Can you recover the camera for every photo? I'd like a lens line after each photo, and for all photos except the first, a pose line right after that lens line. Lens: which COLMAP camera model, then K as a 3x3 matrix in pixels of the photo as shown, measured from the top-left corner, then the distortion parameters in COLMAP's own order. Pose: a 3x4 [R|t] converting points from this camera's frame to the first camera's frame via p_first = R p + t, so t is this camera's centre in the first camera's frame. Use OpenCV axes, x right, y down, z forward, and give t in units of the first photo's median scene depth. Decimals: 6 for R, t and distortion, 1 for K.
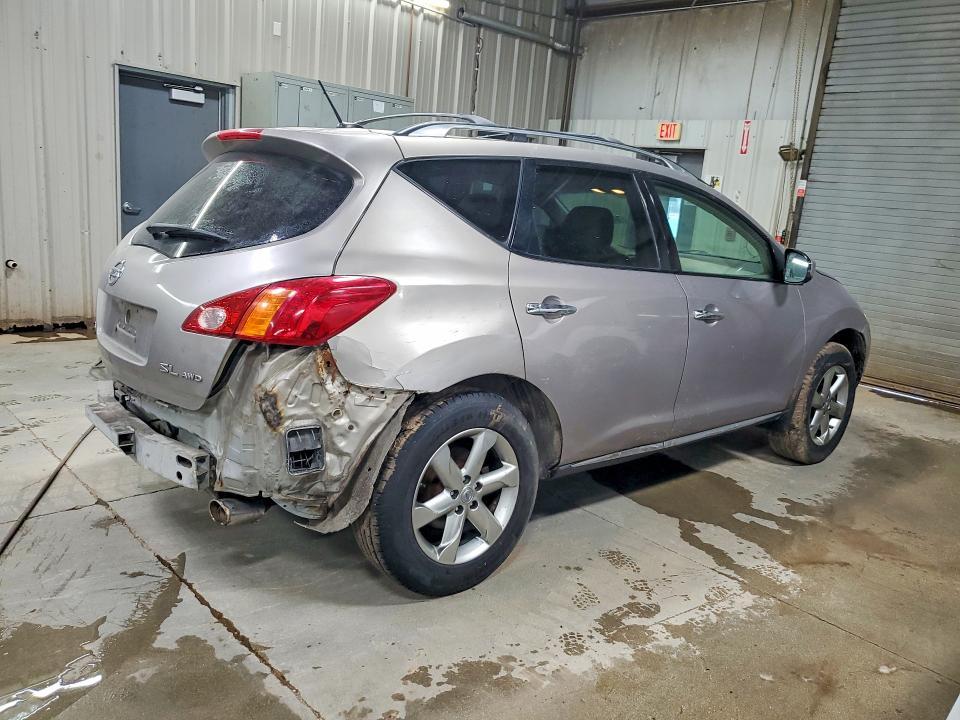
lens RADIAL K [[750.5, 0, 480.0], [0, 750.5, 360.0], [0, 0, 1]] dist [0.000354, 0.000029]
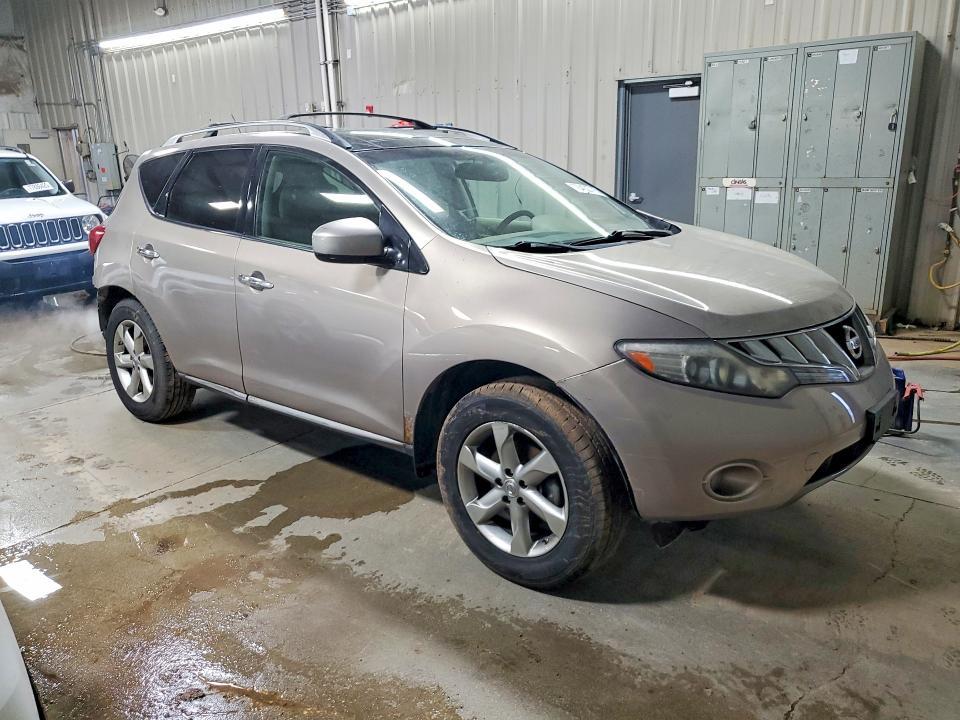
lens RADIAL K [[733.8, 0, 480.0], [0, 733.8, 360.0], [0, 0, 1]] dist [0.000137, 0.000496]
pose [[0.151225, 0.180483, -0.971883, 1.151501], [-0.169357, 0.973384, 0.154410, -0.145976], [0.973884, 0.141244, 0.177766, 0.977467]]
